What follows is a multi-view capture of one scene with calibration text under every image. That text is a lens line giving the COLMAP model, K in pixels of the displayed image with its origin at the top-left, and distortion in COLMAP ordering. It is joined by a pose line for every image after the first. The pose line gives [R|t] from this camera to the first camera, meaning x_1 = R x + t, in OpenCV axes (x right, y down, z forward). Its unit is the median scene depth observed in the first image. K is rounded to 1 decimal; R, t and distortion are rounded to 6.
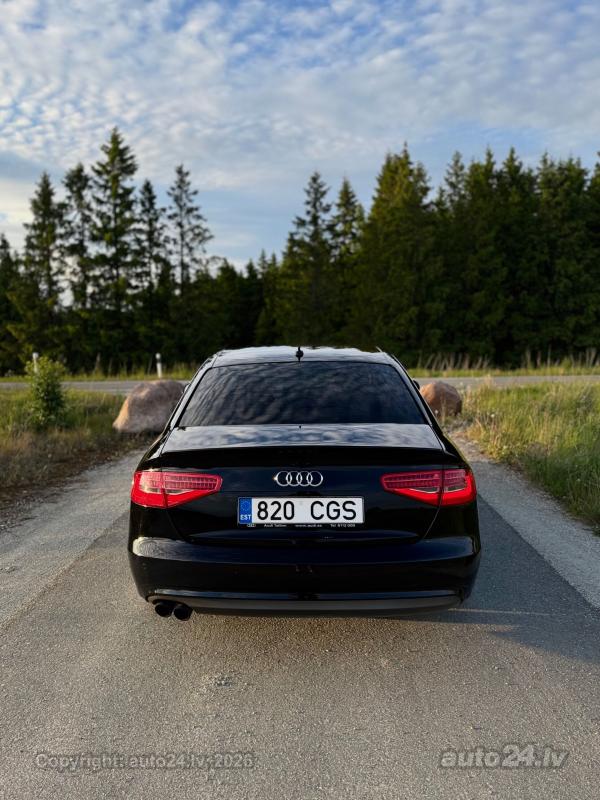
lens RADIAL K [[675.7, 0, 299.8], [0, 675.7, 419.4], [0, 0, 1]] dist [-0.012818, 0.002825]
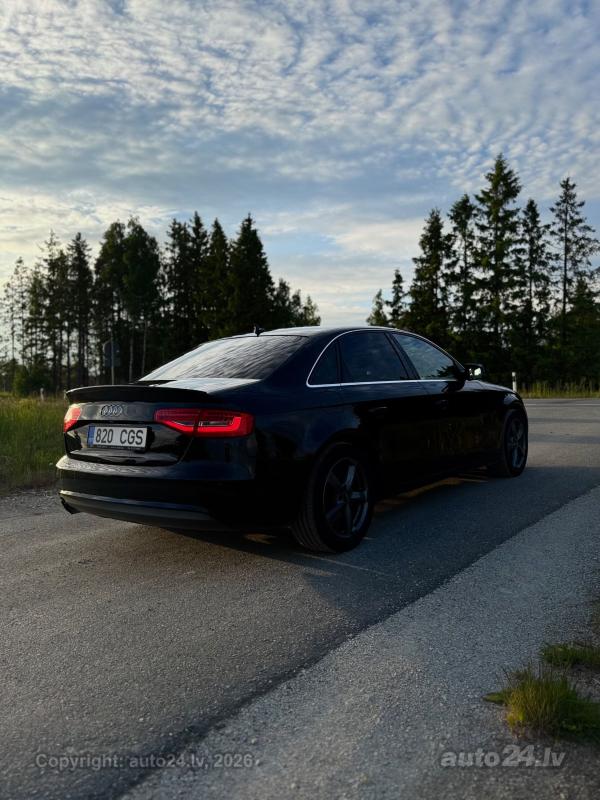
lens RADIAL K [[695.2, 0, 300.0], [0, 695.2, 400.0], [0, 0, 1]] dist [0.000717, -0.072548]
pose [[0.792119, -0.002985, -0.610359, 0.126830], [-0.043251, 0.997200, -0.061007, 0.014670], [0.608832, 0.074723, 0.789772, 0.014244]]
